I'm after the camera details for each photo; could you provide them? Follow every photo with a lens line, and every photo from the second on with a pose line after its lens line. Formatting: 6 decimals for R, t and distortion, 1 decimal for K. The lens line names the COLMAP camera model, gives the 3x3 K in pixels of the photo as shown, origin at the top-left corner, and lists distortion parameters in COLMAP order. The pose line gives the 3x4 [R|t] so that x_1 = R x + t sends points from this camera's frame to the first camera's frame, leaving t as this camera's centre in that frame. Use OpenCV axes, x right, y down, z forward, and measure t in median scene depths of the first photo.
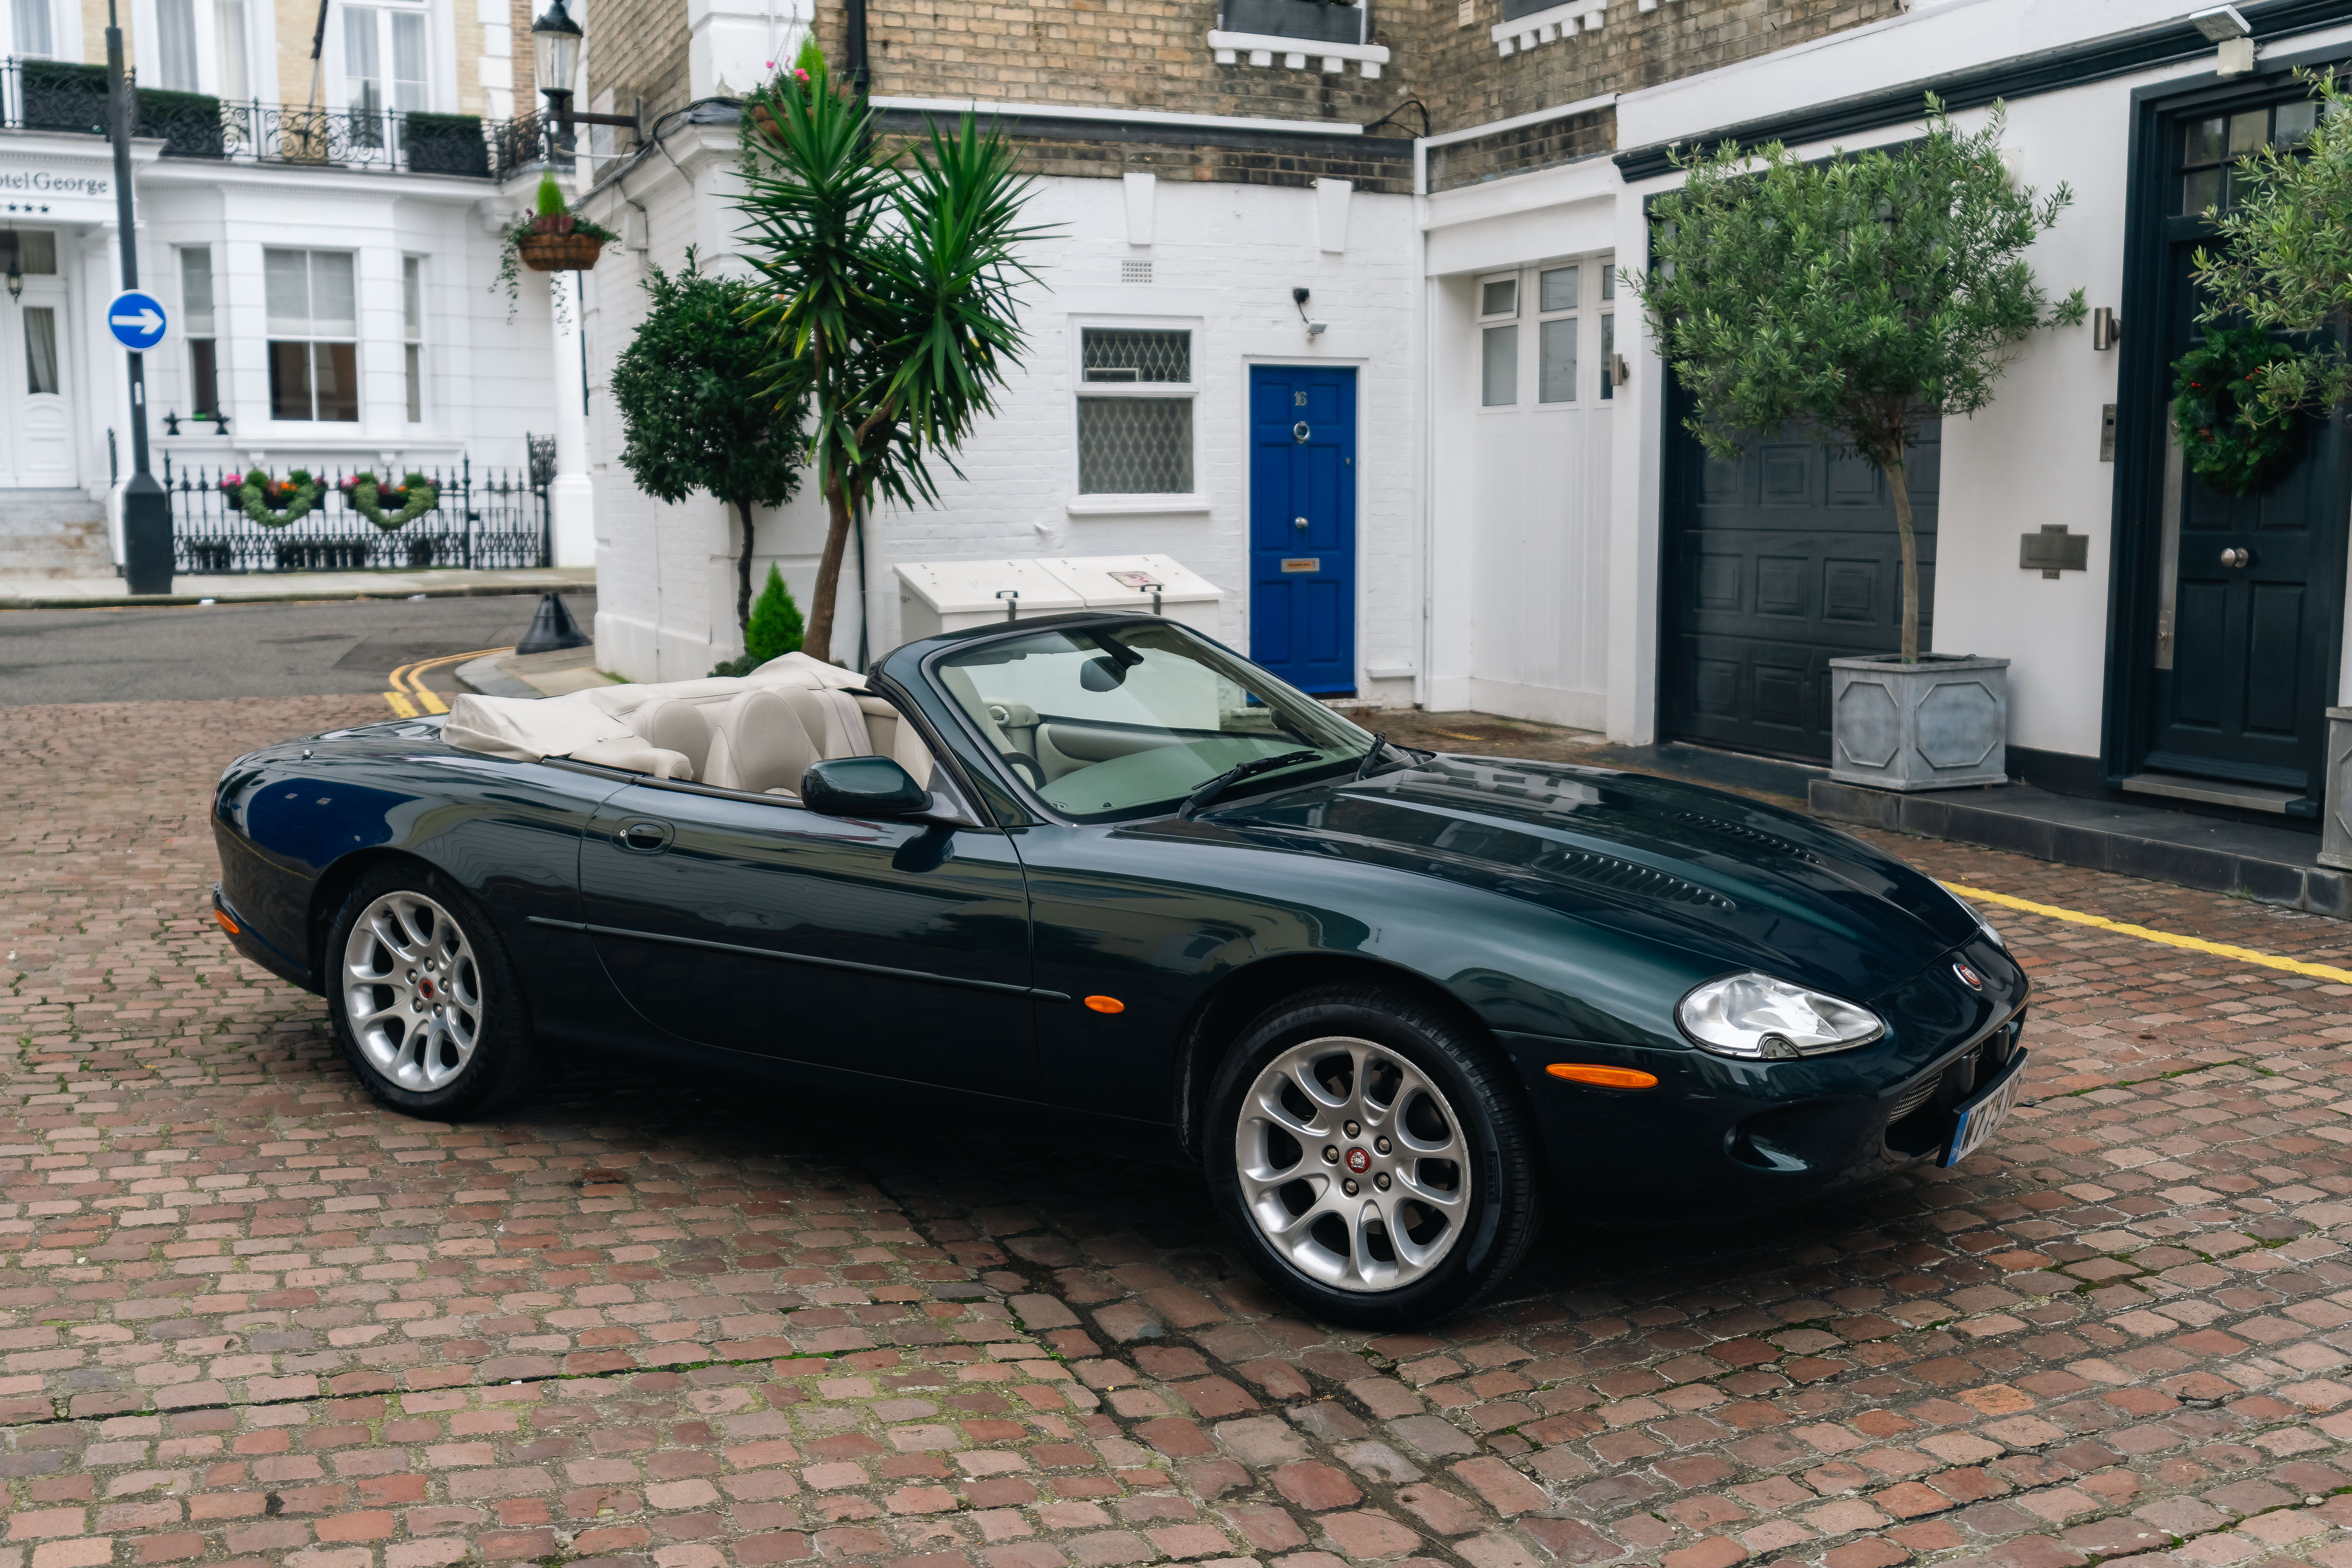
lens RADIAL K [[2504.5, 0, 1161.6], [0, 2504.5, 854.2], [0, 0, 1]] dist [0.011487, -0.012296]
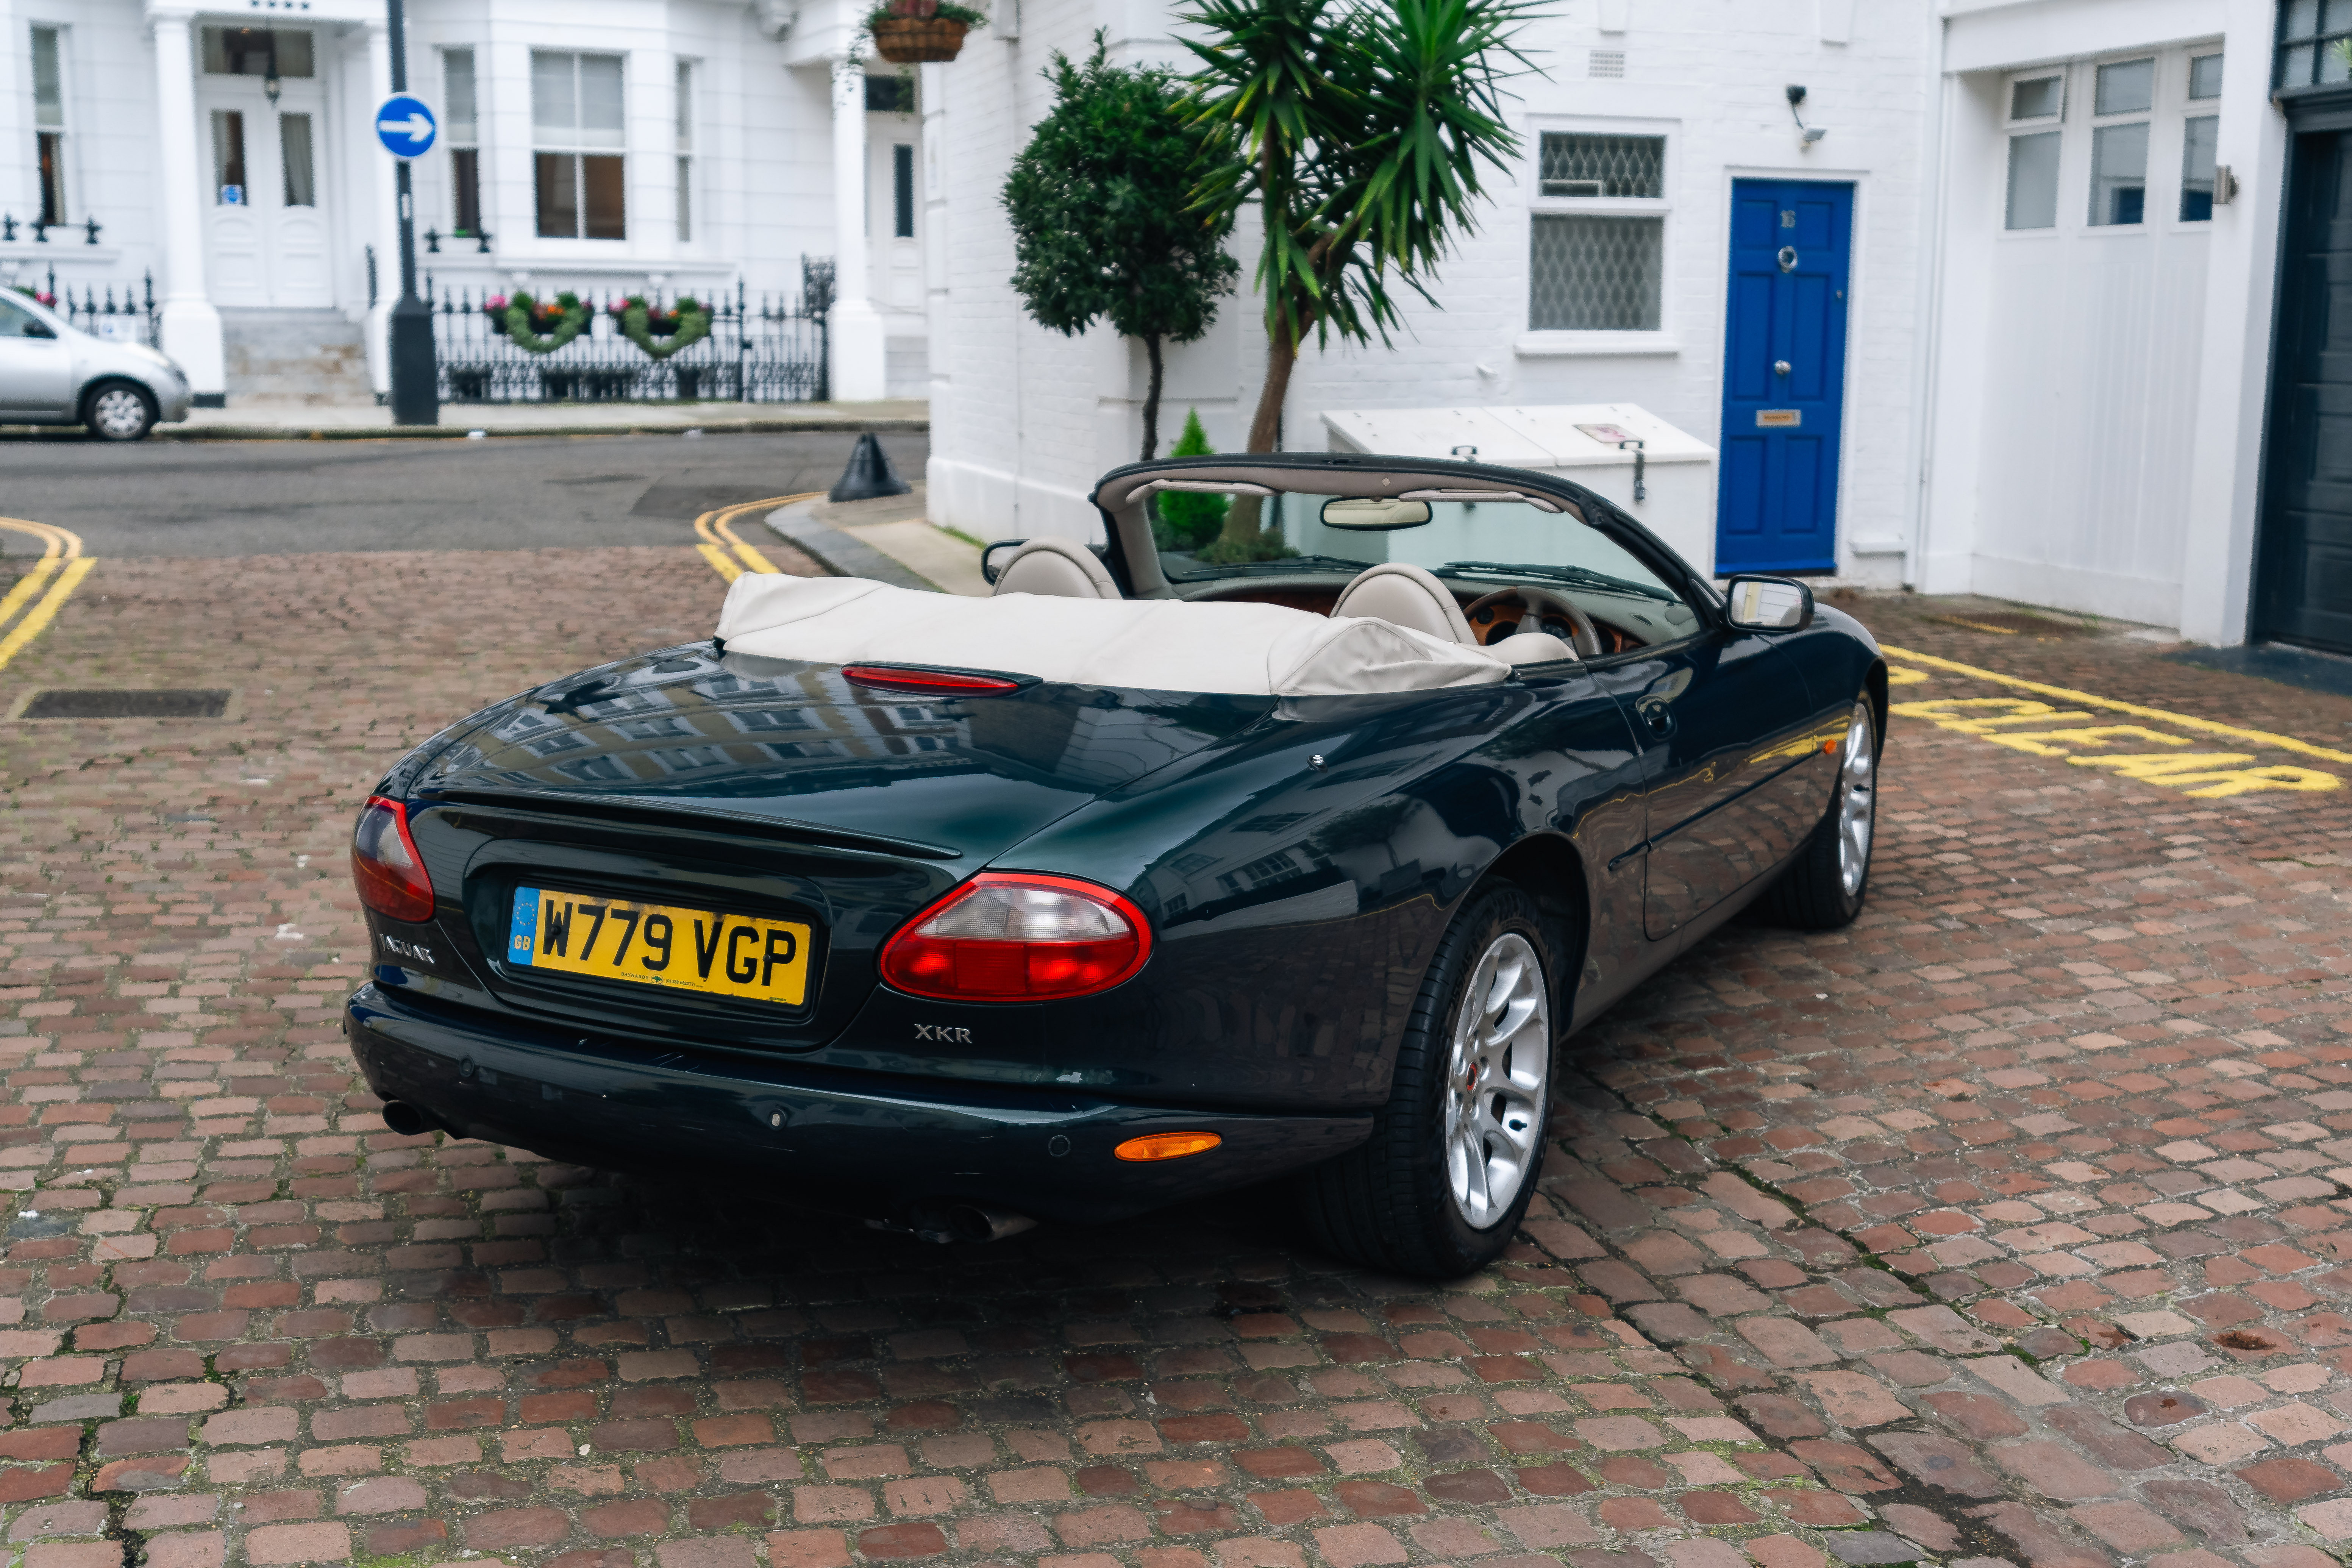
lens RADIAL K [[2598.9, 0, 1187.9], [0, 2598.9, 831.2], [0, 0, 1]] dist [0.011806, -0.022996]
pose [[0.996567, 0.027642, -0.078035, -0.073967], [-0.023804, 0.998481, 0.049688, -0.015727], [0.079290, -0.047660, 0.995712, 0.107809]]
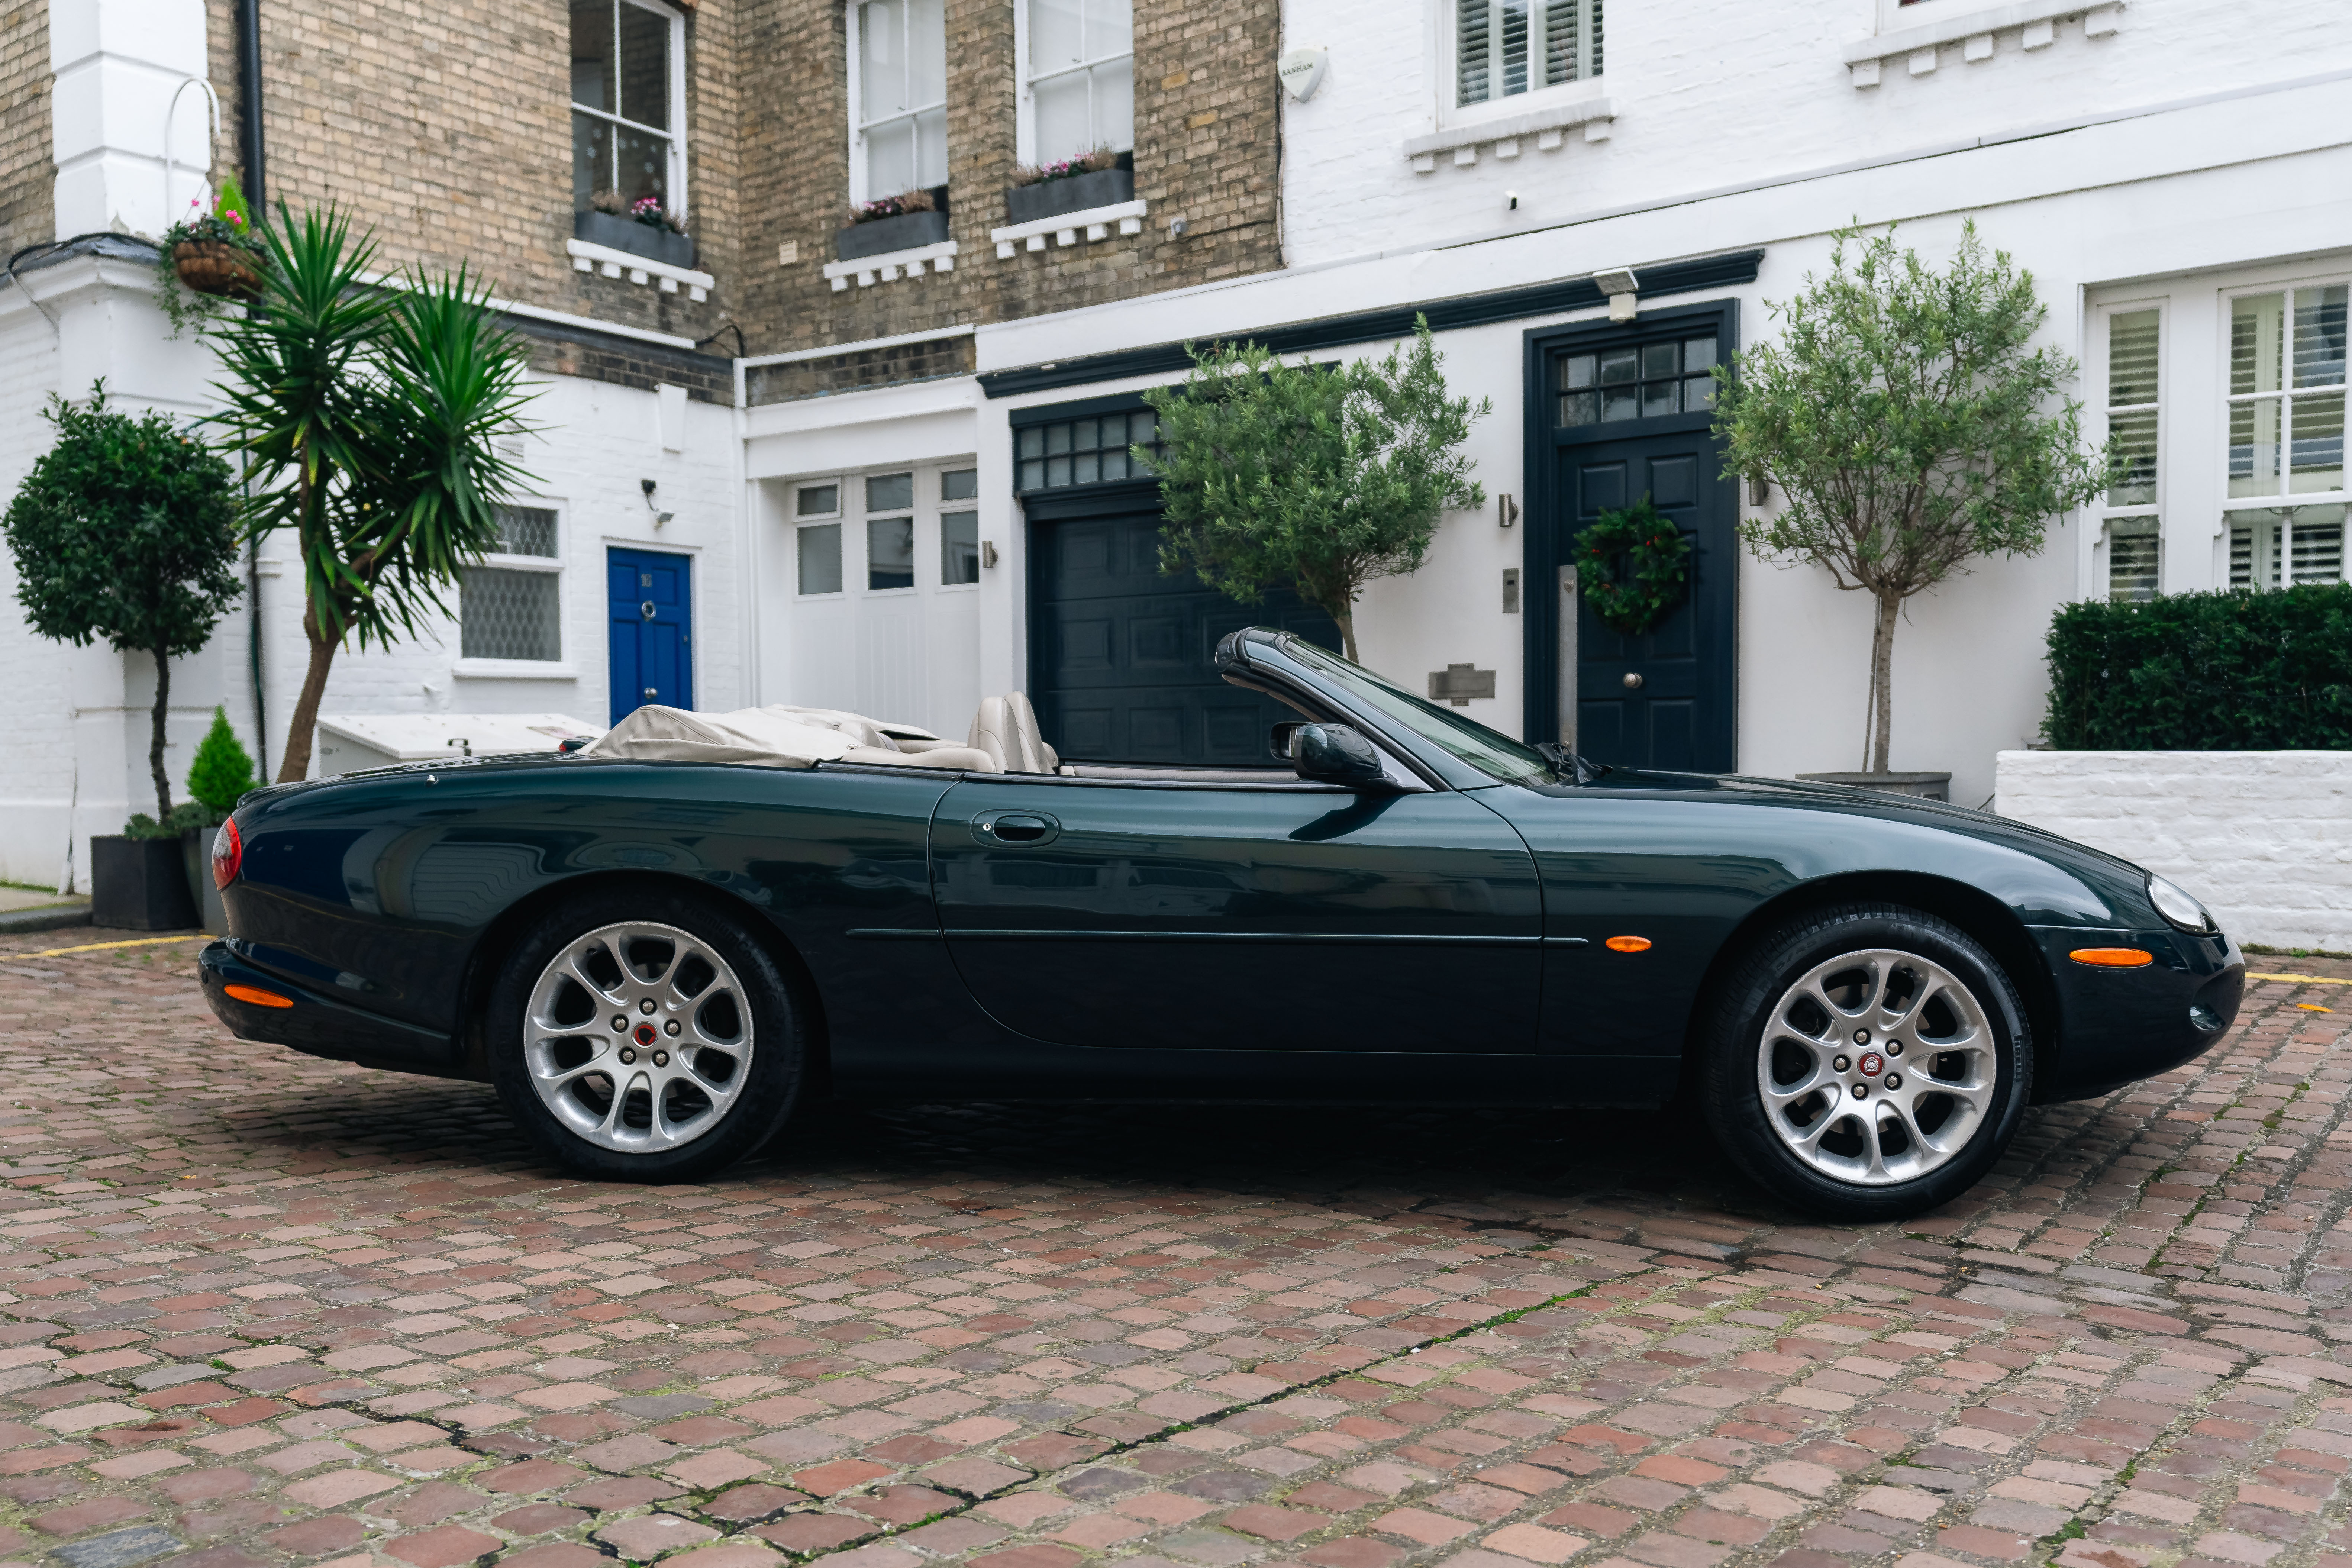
lens RADIAL K [[2094.8, 0, 1182.8], [0, 2094.8, 842.7], [0, 0, 1]] dist [0.011243, -0.010746]
pose [[0.863288, -0.021083, 0.504272, -0.212725], [0.073429, 0.993743, -0.084159, 0.026610], [-0.499342, 0.109681, 0.859434, 0.115462]]
